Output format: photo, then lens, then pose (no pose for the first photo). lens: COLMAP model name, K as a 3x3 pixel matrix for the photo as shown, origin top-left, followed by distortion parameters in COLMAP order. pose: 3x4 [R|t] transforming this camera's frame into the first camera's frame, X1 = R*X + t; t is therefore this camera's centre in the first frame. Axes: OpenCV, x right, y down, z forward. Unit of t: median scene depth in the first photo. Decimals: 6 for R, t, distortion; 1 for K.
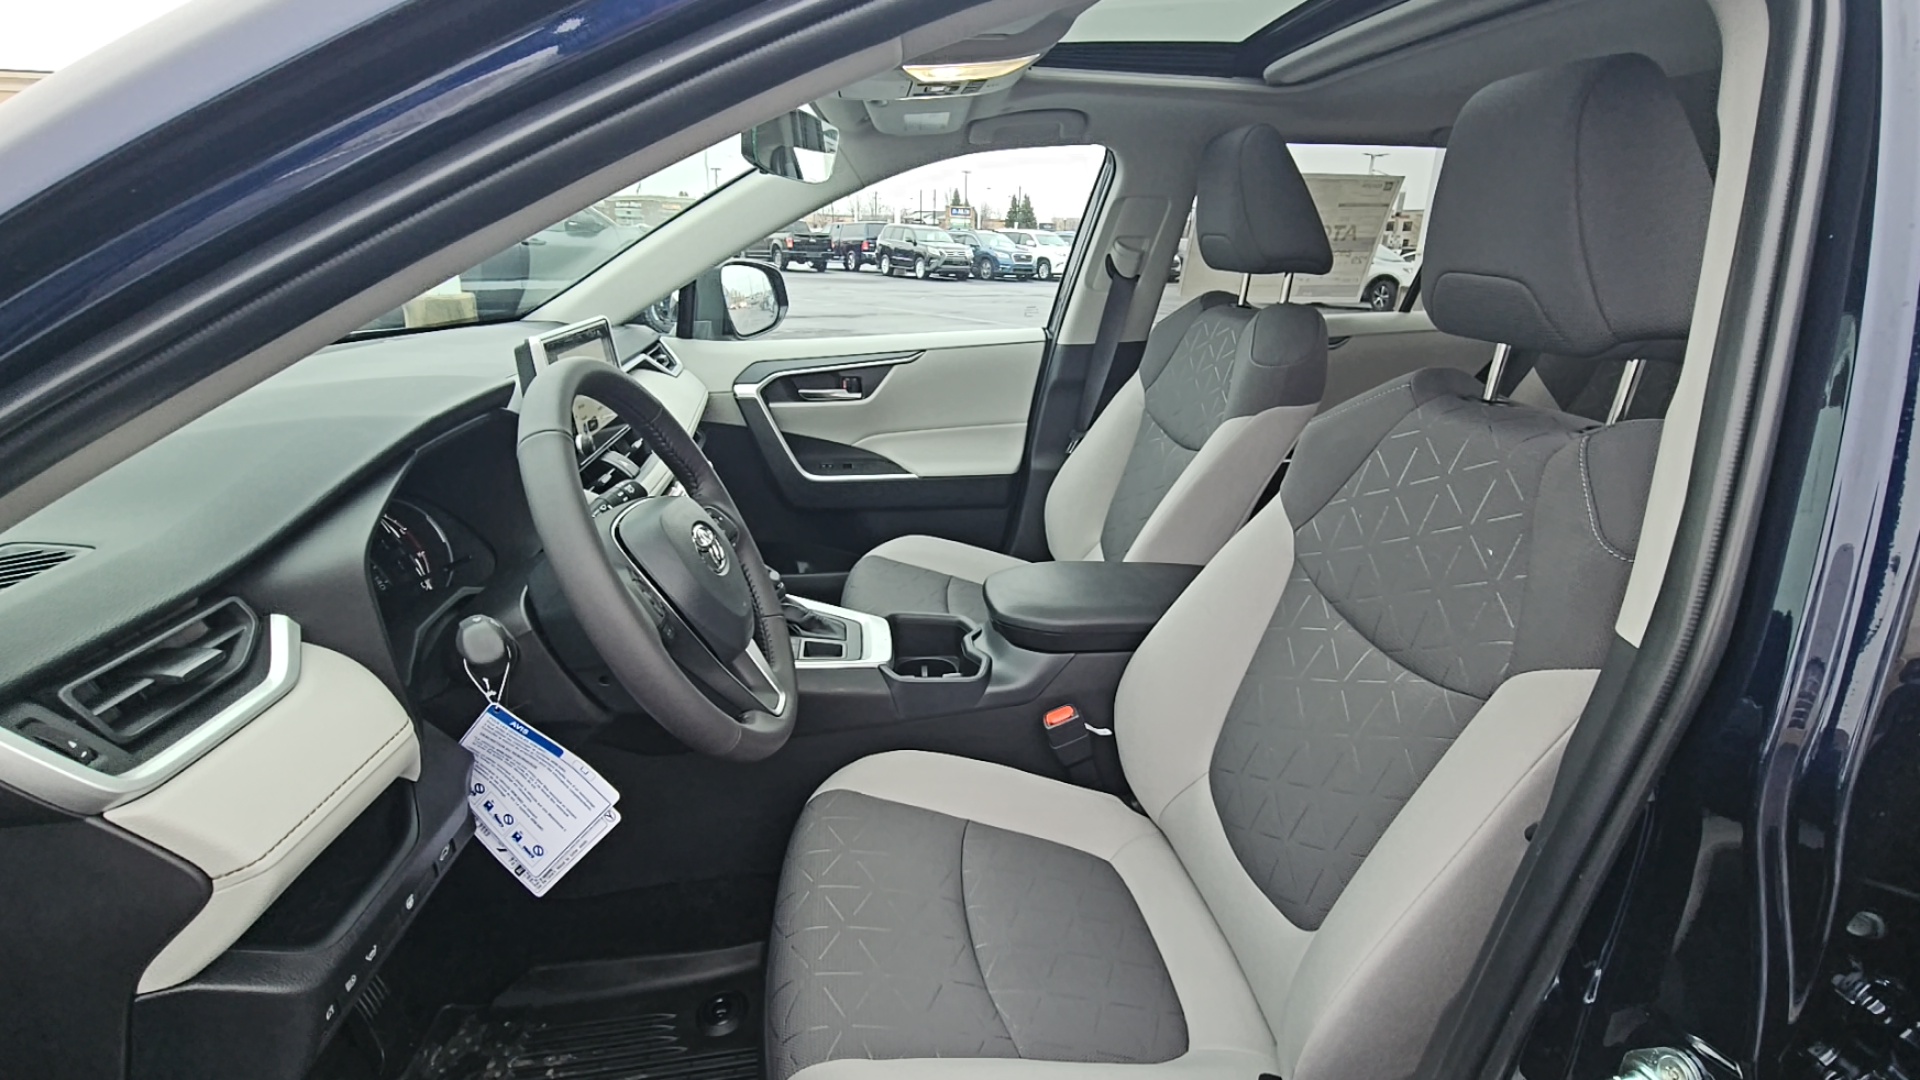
lens RADIAL K [[846.3, 0, 988.8], [0, 846.3, 555.5], [0, 0, 1]] dist [0.002210, -0.000706]
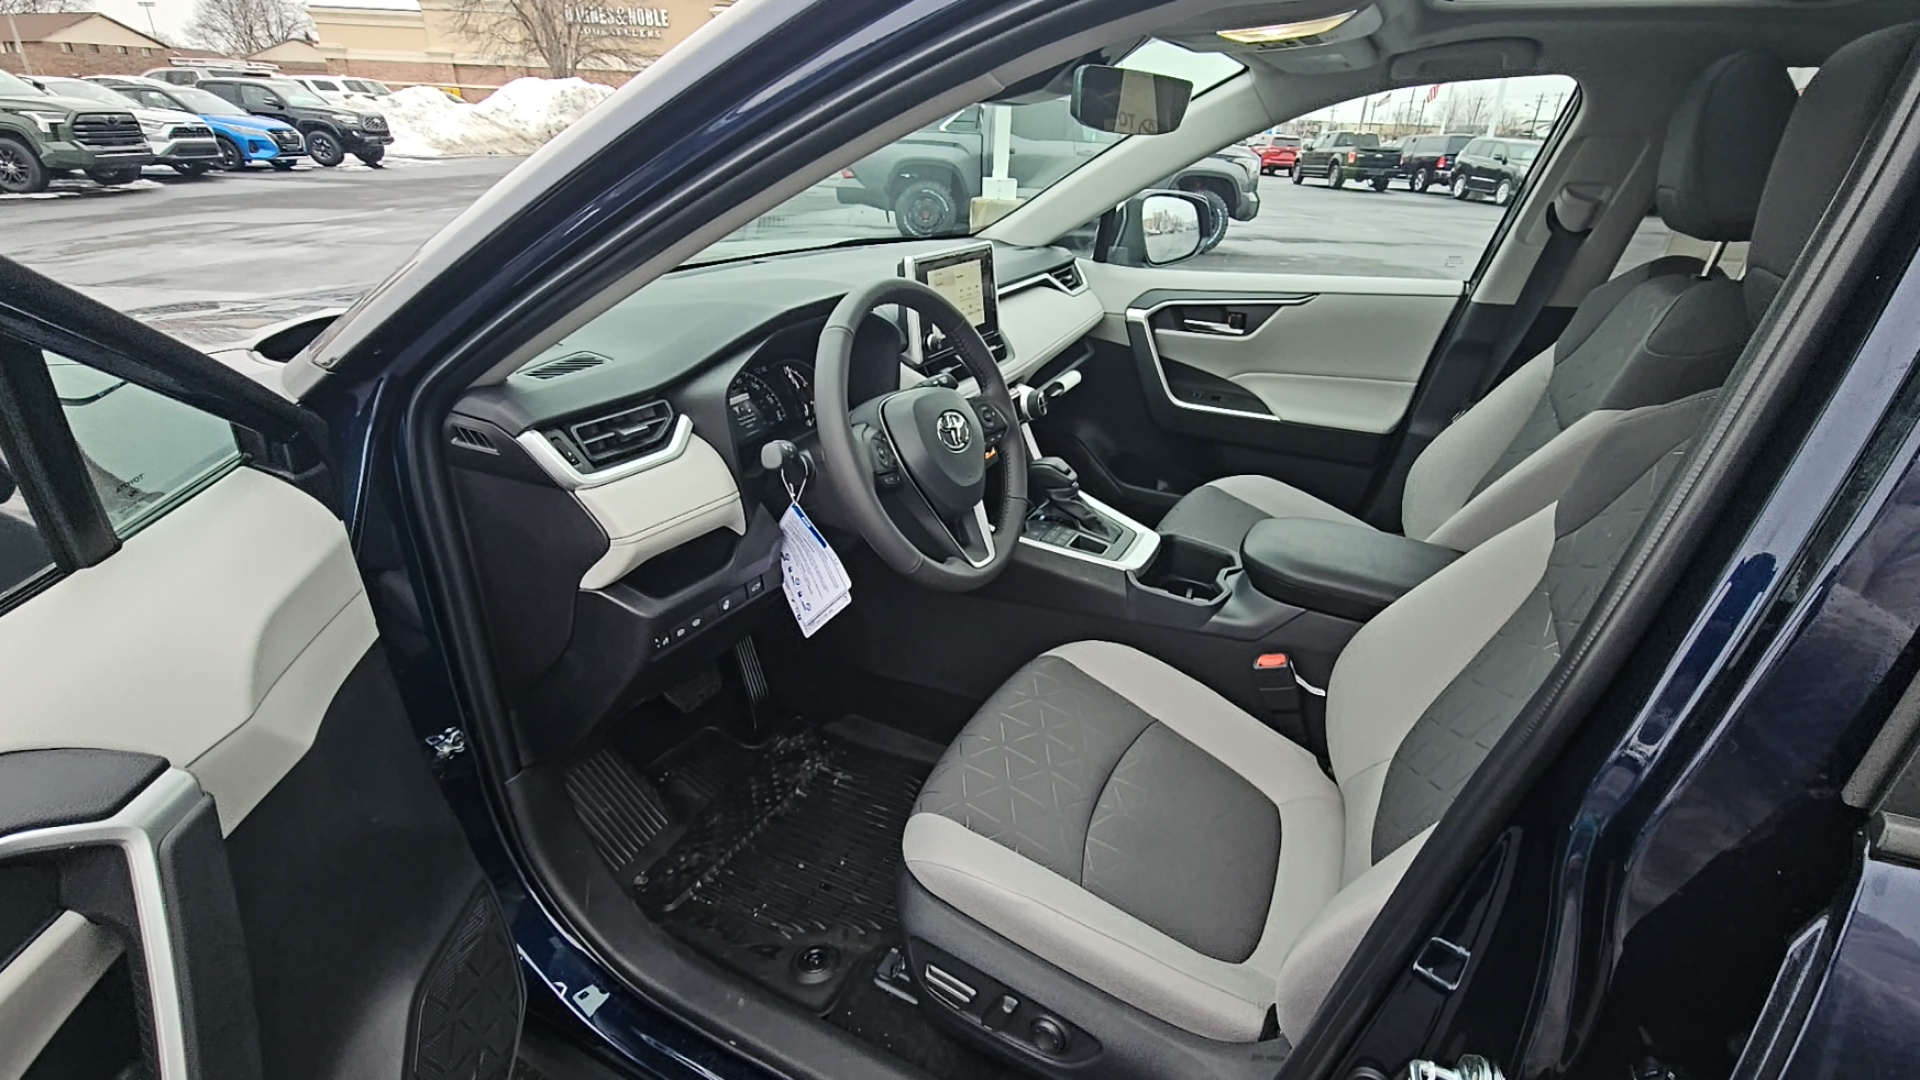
lens RADIAL K [[846.3, 0, 988.8], [0, 846.3, 555.5], [0, 0, 1]] dist [0.002210, -0.000706]
pose [[0.832558, 0.251193, -0.493709, 0.230037], [-0.207633, 0.967806, 0.142269, -0.010996], [0.513552, -0.015937, 0.857911, -0.064751]]
